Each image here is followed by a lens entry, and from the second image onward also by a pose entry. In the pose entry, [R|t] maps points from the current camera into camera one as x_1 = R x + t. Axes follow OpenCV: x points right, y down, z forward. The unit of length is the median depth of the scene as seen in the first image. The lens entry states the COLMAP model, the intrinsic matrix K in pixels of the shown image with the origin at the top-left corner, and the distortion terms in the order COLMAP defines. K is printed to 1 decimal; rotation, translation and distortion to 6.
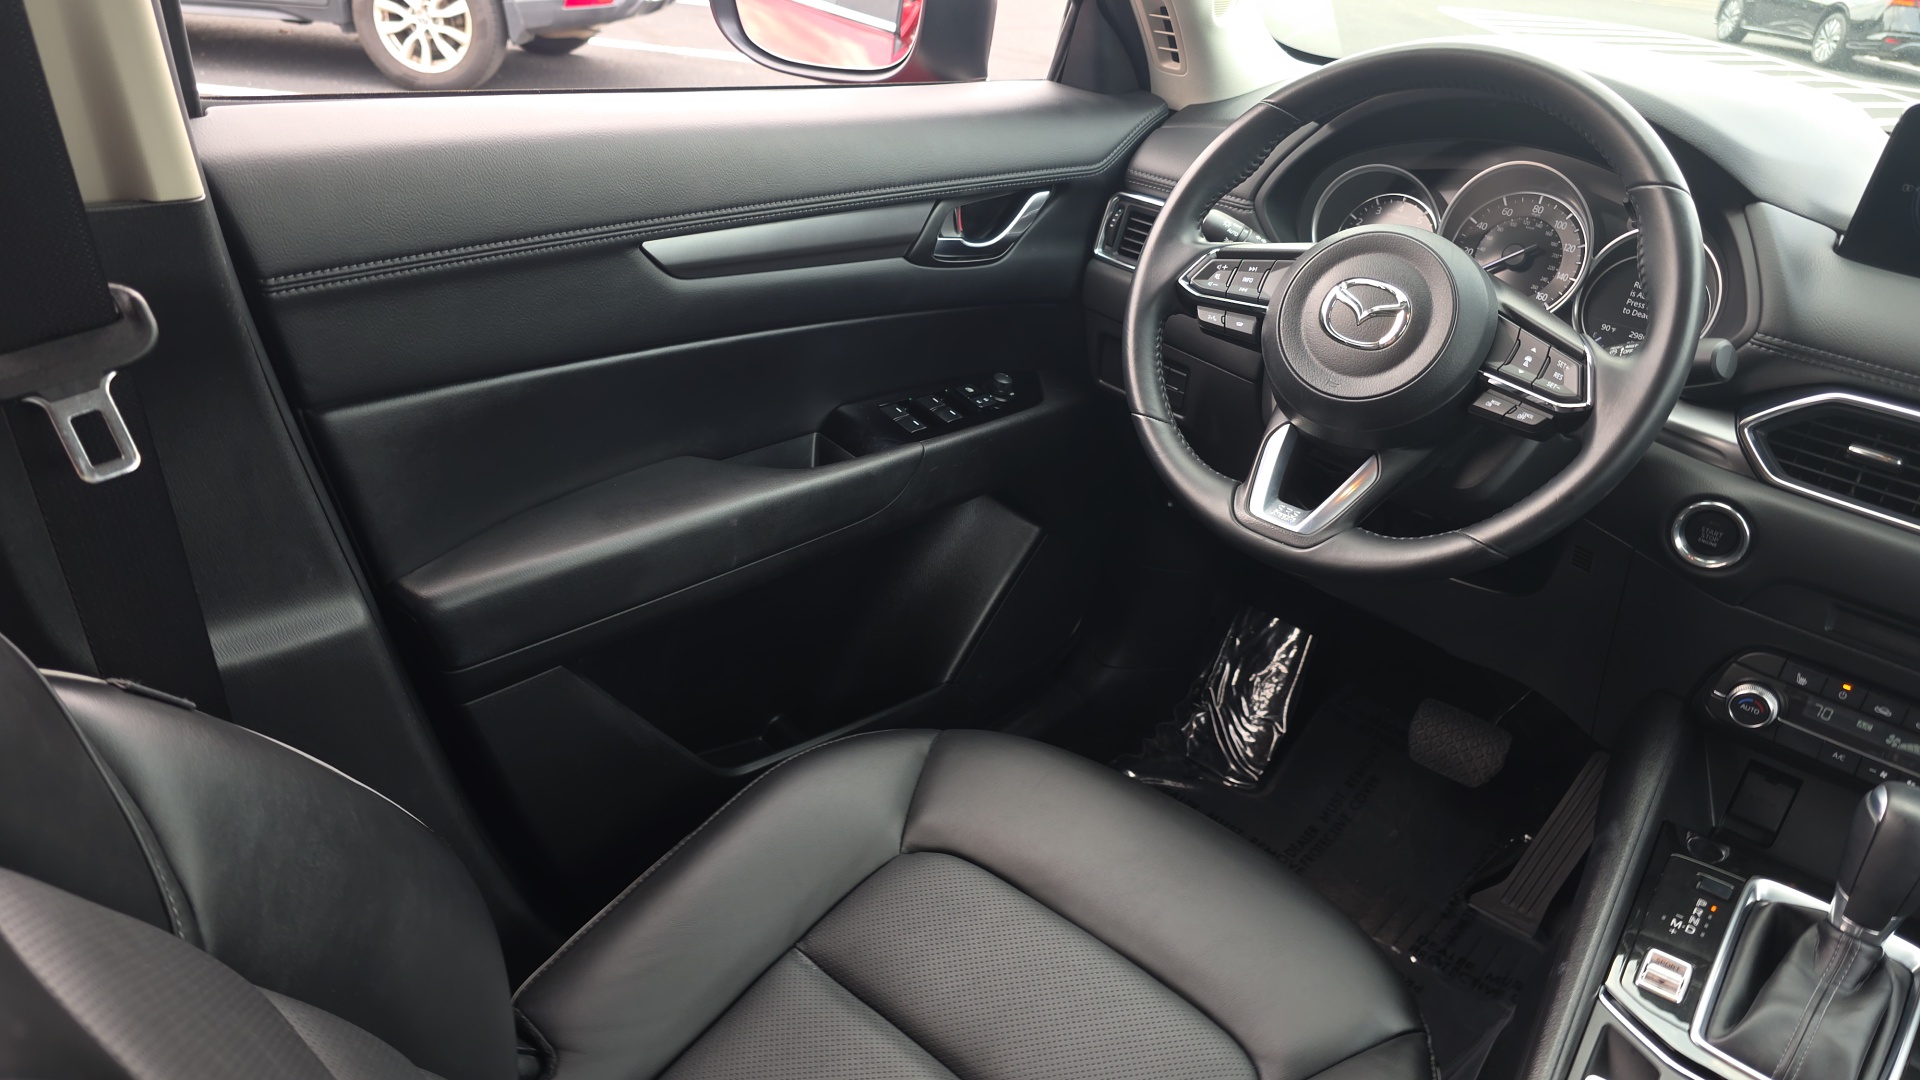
lens RADIAL K [[1290.9, 0, 940.6], [0, 1290.9, 526.1], [0, 0, 1]] dist [0.065047, -0.066445]
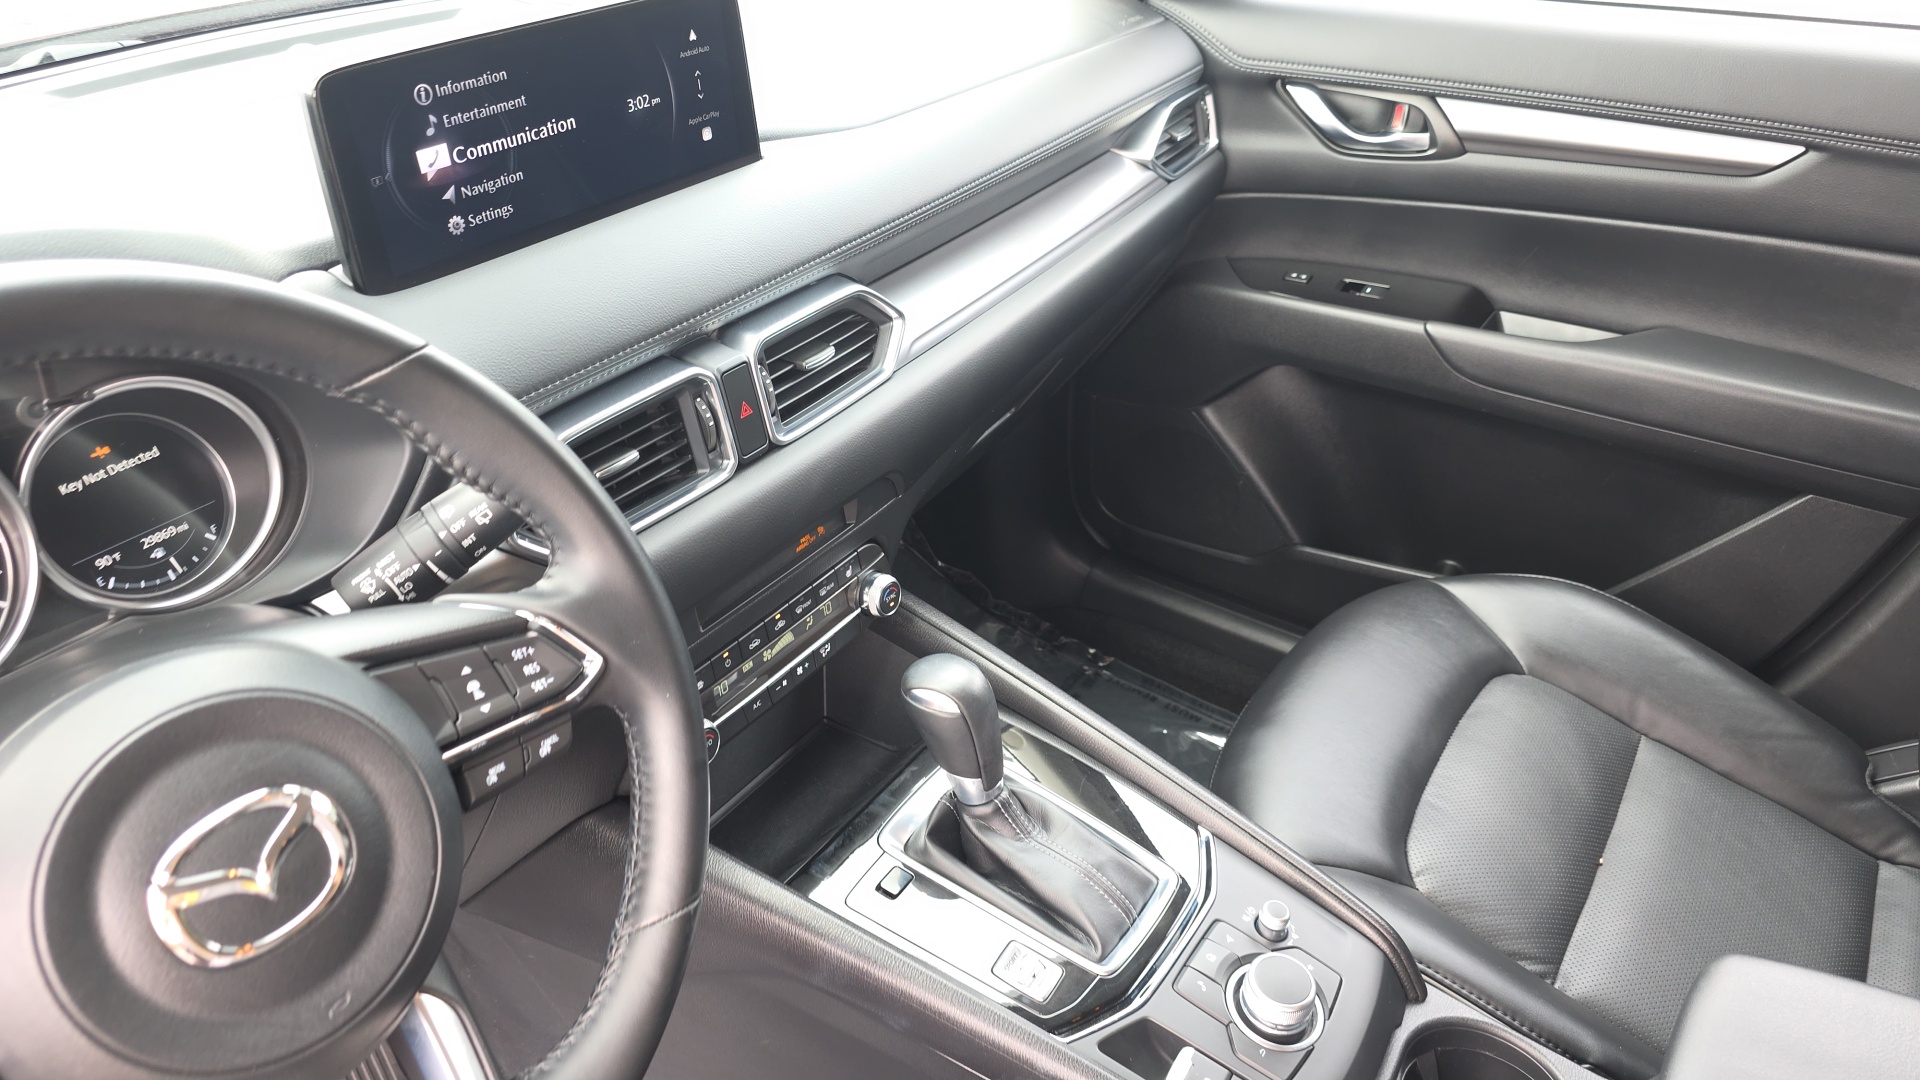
lens RADIAL K [[1291.6, 0, 974.2], [0, 1291.6, 538.1], [0, 0, 1]] dist [0.041410, -0.051676]
pose [[-0.111955, -0.623018, 0.774154, 0.011711], [0.446753, 0.664324, 0.599237, -0.372780], [-0.887625, 0.412943, 0.203961, 0.575458]]
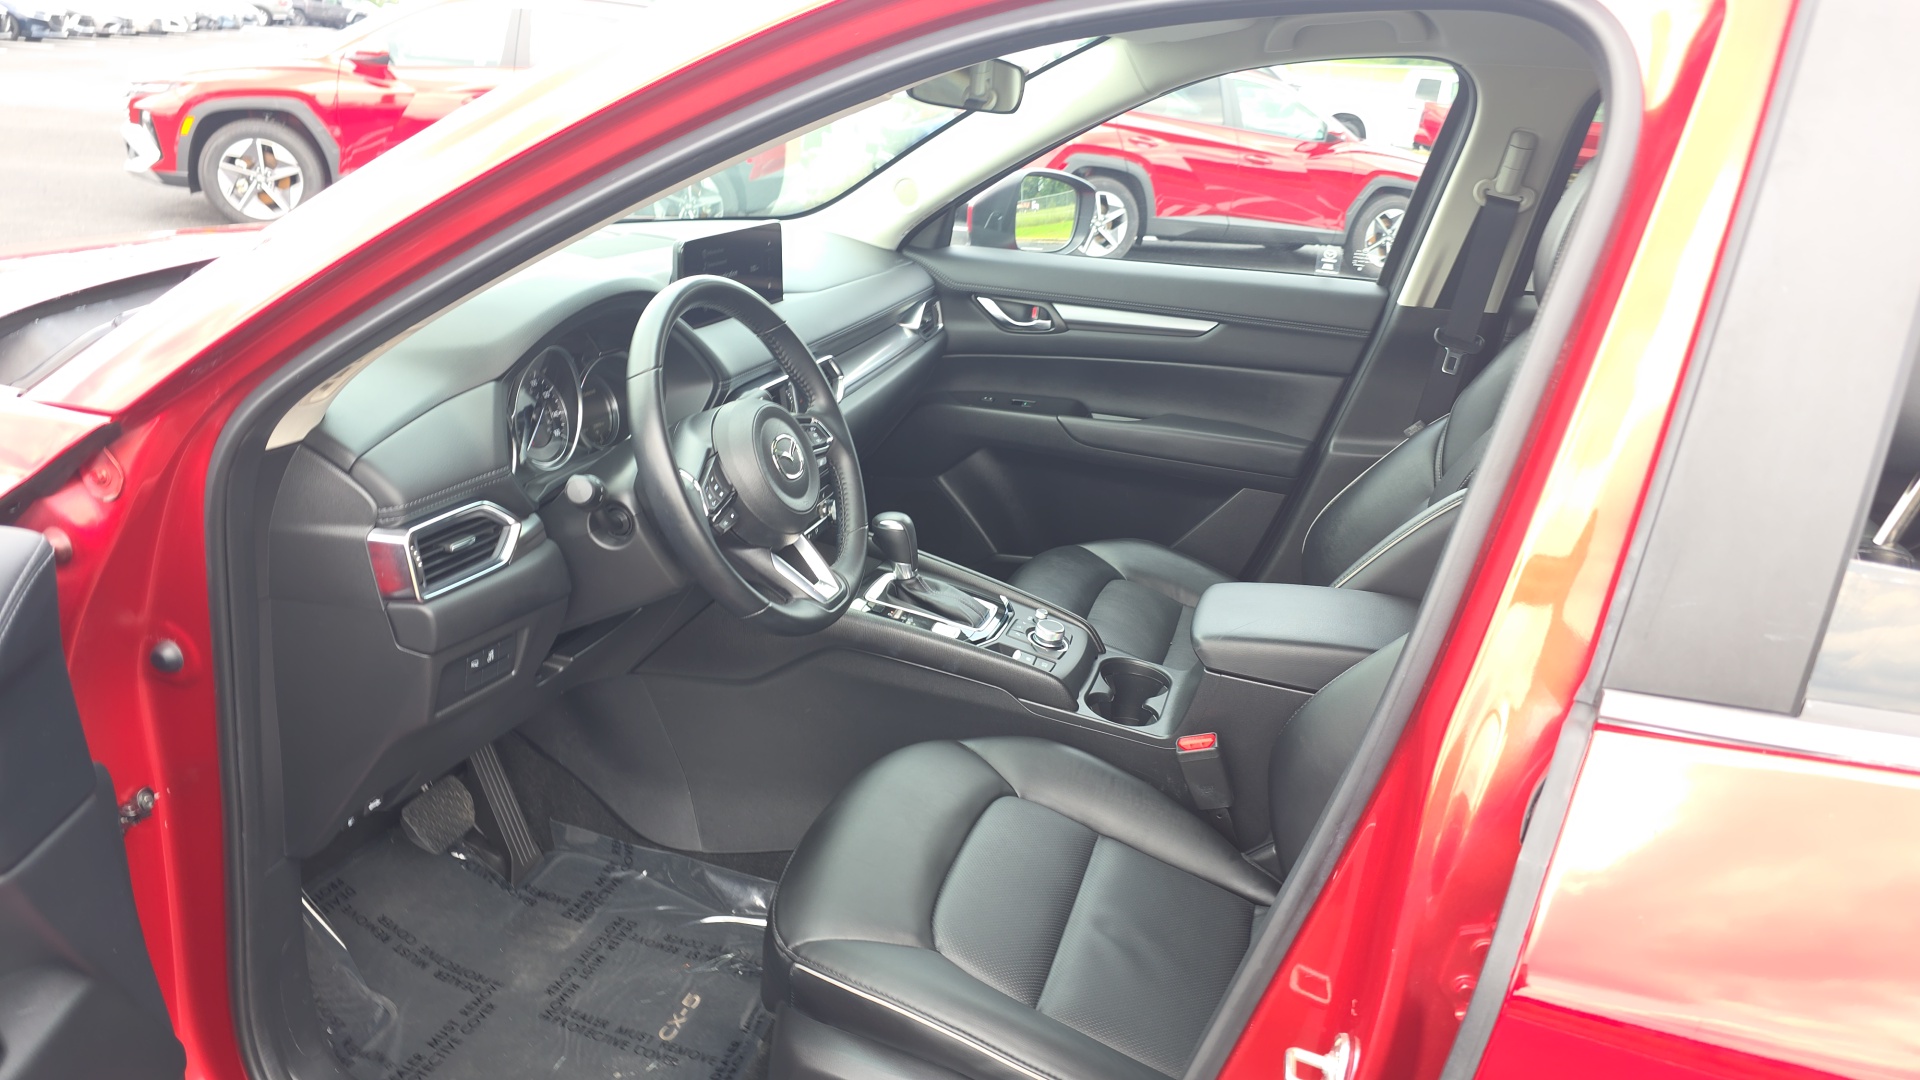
lens RADIAL K [[1298.2, 0, 949.8], [0, 1298.2, 538.5], [0, 0, 1]] dist [0.071411, -0.070065]
pose [[-0.382414, -0.437193, 0.814016, -0.964361], [0.312473, 0.767882, 0.559212, -0.819040], [-0.869552, 0.468208, -0.157038, 1.036535]]
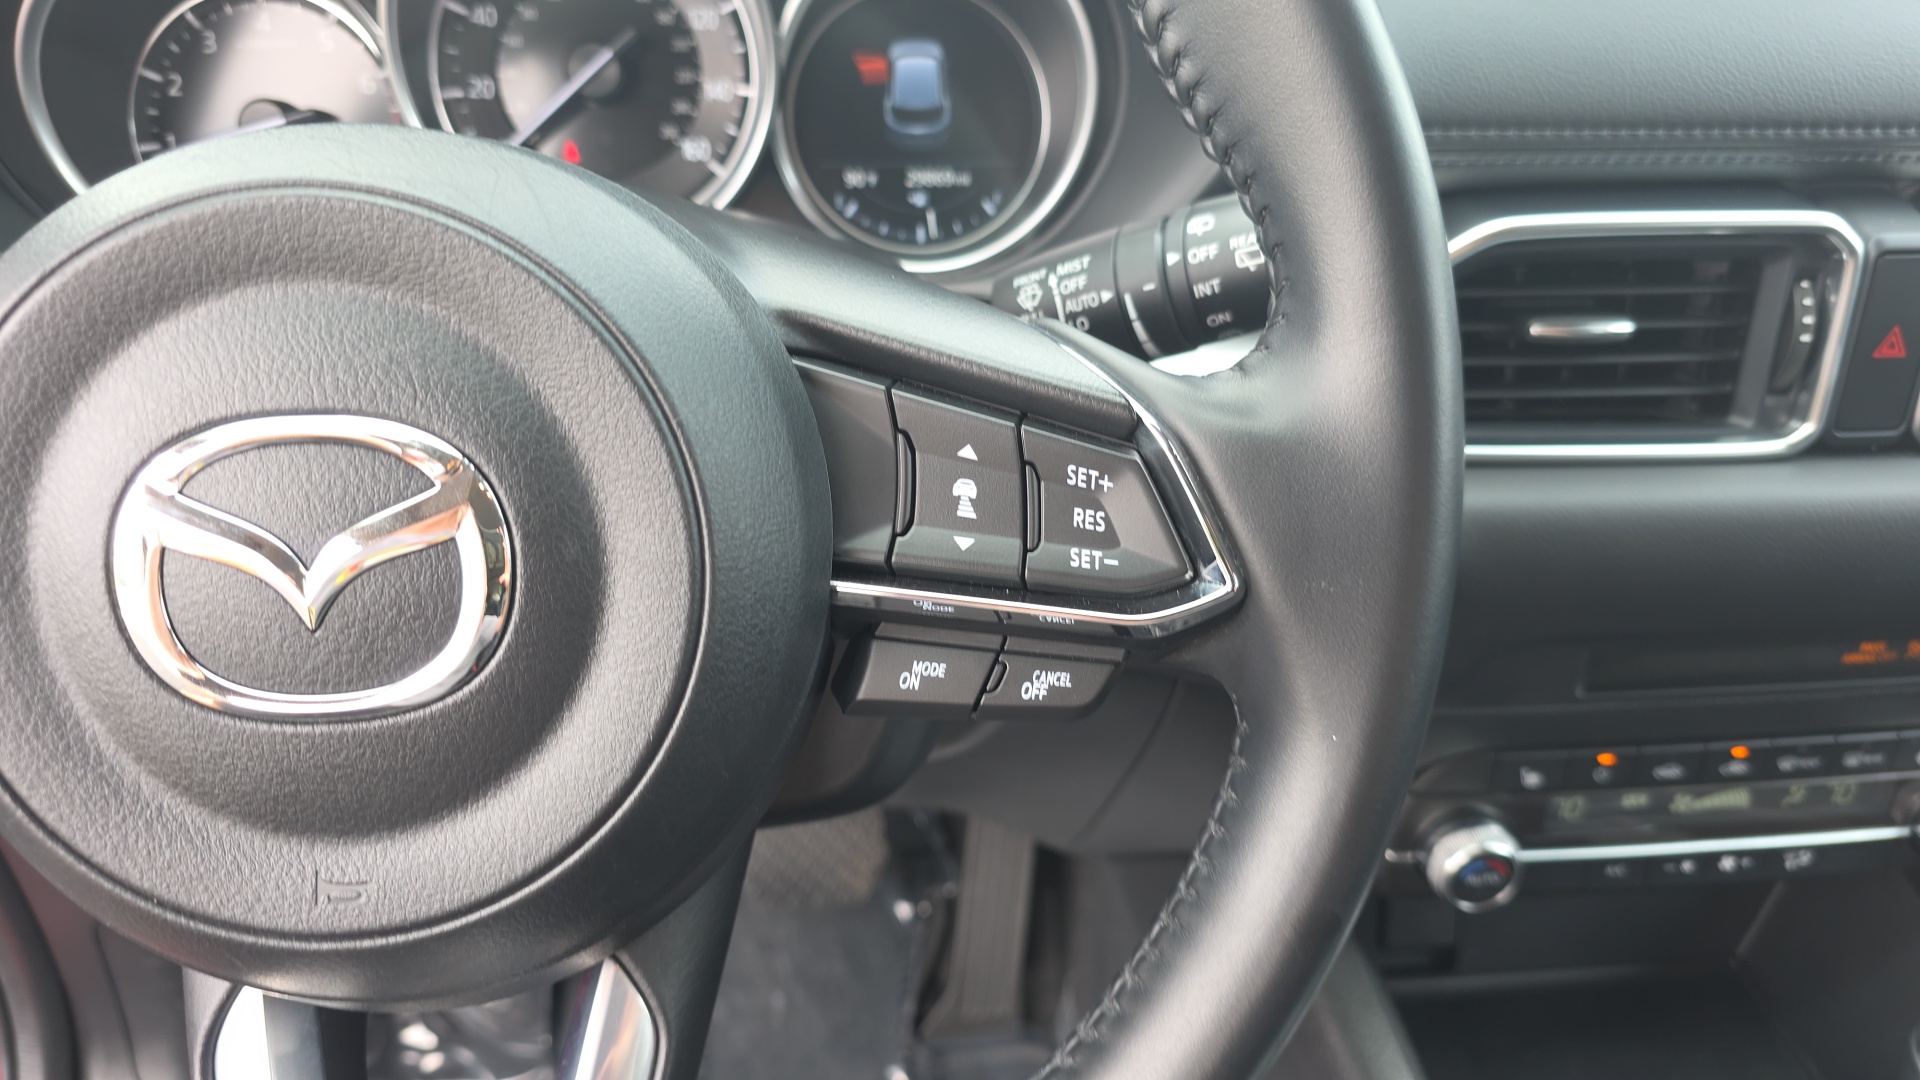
lens RADIAL K [[1364.1, 0, 968.5], [0, 1364.1, 538.1], [0, 0, 1]] dist [0.004219, -0.030723]
pose [[0.696613, -0.467414, 0.544293, 0.254727], [0.371858, 0.884024, 0.283237, -0.176894], [-0.613556, 0.005093, 0.789634, 0.680529]]
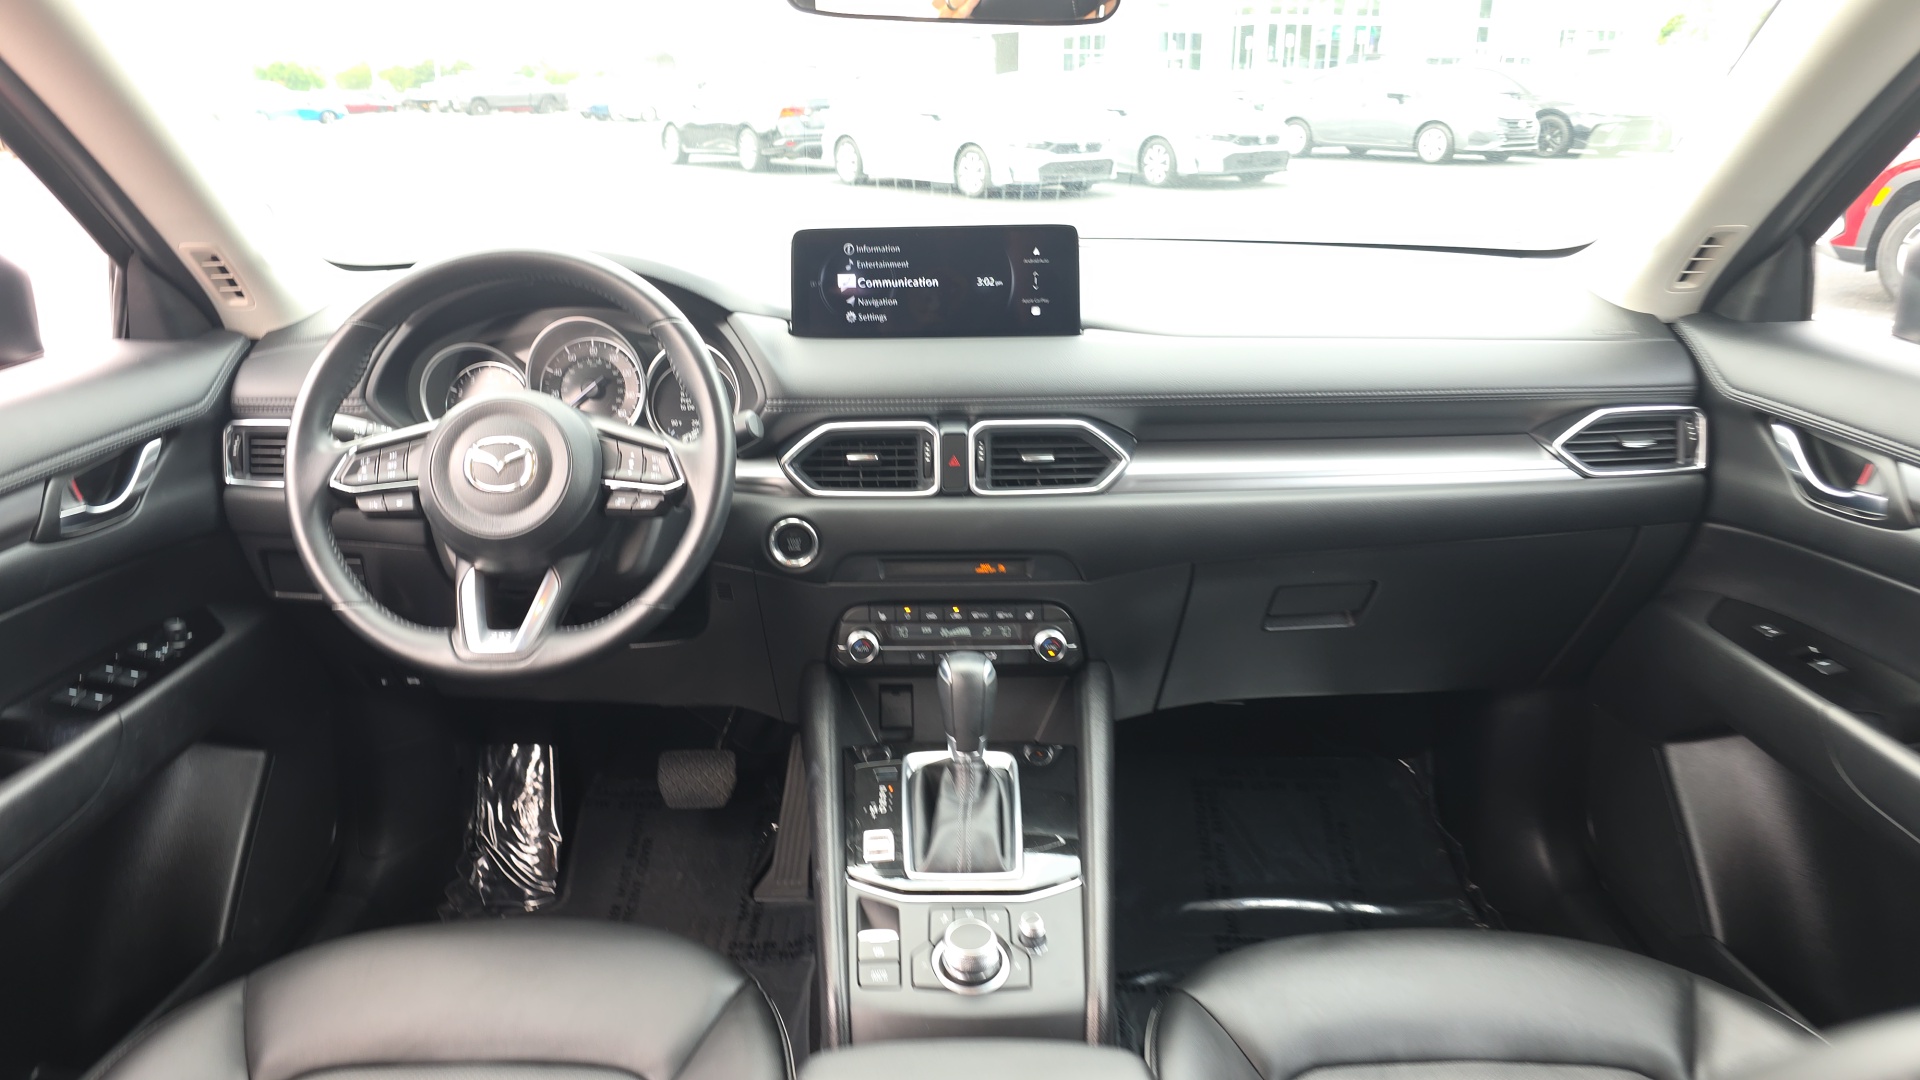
lens RADIAL K [[1293.1, 0, 910.8], [0, 1293.1, 504.2], [0, 0, 1]] dist [0.061429, -0.084891]
pose [[0.763054, -0.302002, 0.571440, -0.085559], [0.371445, 0.928440, -0.005324, 0.020703], [-0.528940, 0.216322, 0.820626, -0.192995]]
